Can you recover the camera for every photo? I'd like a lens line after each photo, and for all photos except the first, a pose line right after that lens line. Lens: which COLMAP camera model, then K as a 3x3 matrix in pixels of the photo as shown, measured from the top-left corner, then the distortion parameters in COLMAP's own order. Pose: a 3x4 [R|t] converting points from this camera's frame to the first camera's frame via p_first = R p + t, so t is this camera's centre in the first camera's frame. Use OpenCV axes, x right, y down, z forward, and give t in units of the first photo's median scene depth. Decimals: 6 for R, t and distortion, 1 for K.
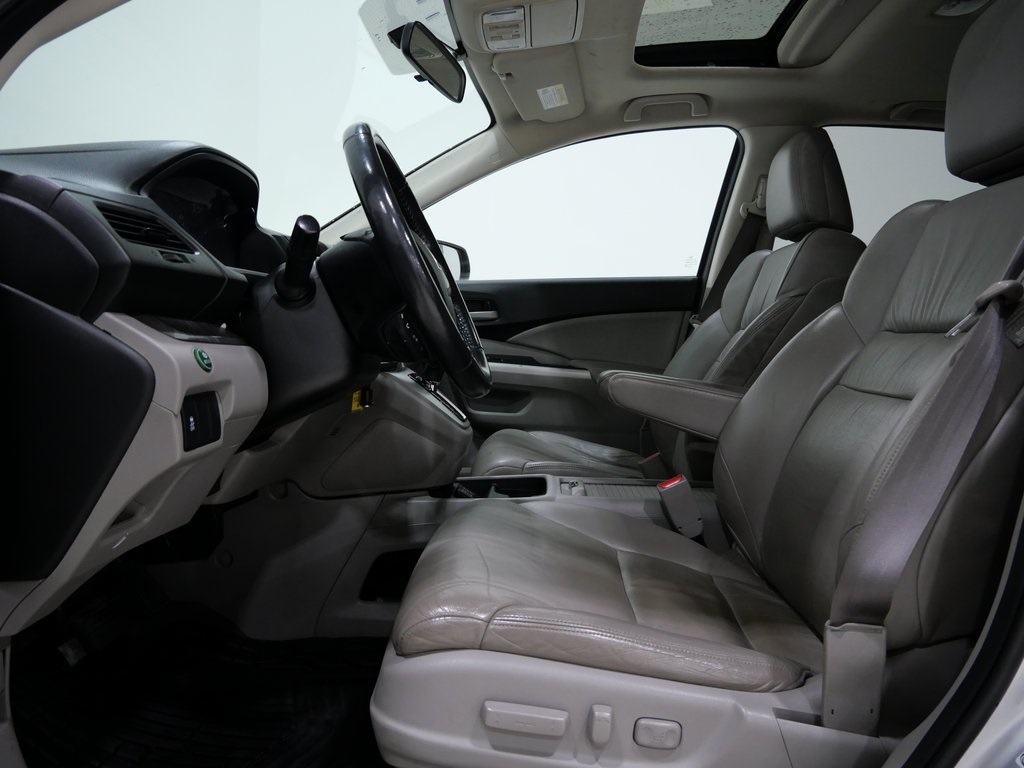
lens RADIAL K [[698.5, 0, 512.0], [0, 698.5, 384.0], [0, 0, 1]] dist [-0.058996, 0.048088]
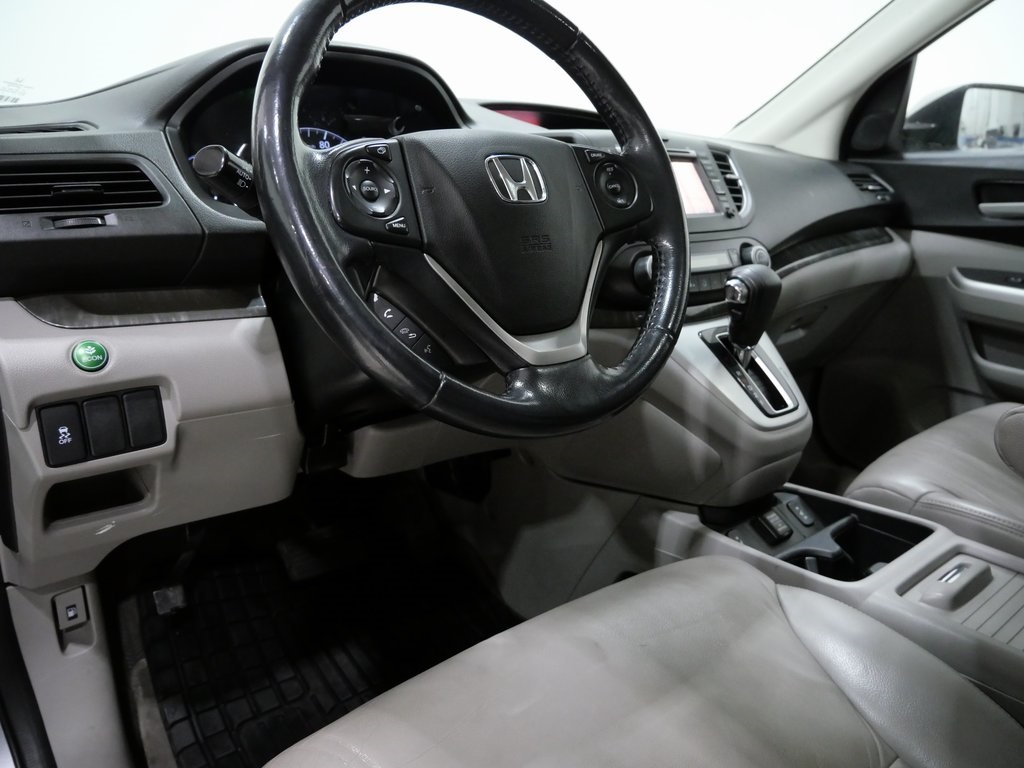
lens RADIAL K [[698.5, 0, 512.0], [0, 698.5, 384.0], [0, 0, 1]] dist [-0.058996, 0.048088]
pose [[0.645586, 0.179857, -0.742206, 0.253312], [-0.038654, 0.978322, 0.203452, -0.099400], [0.762708, -0.102657, 0.638543, 0.458107]]
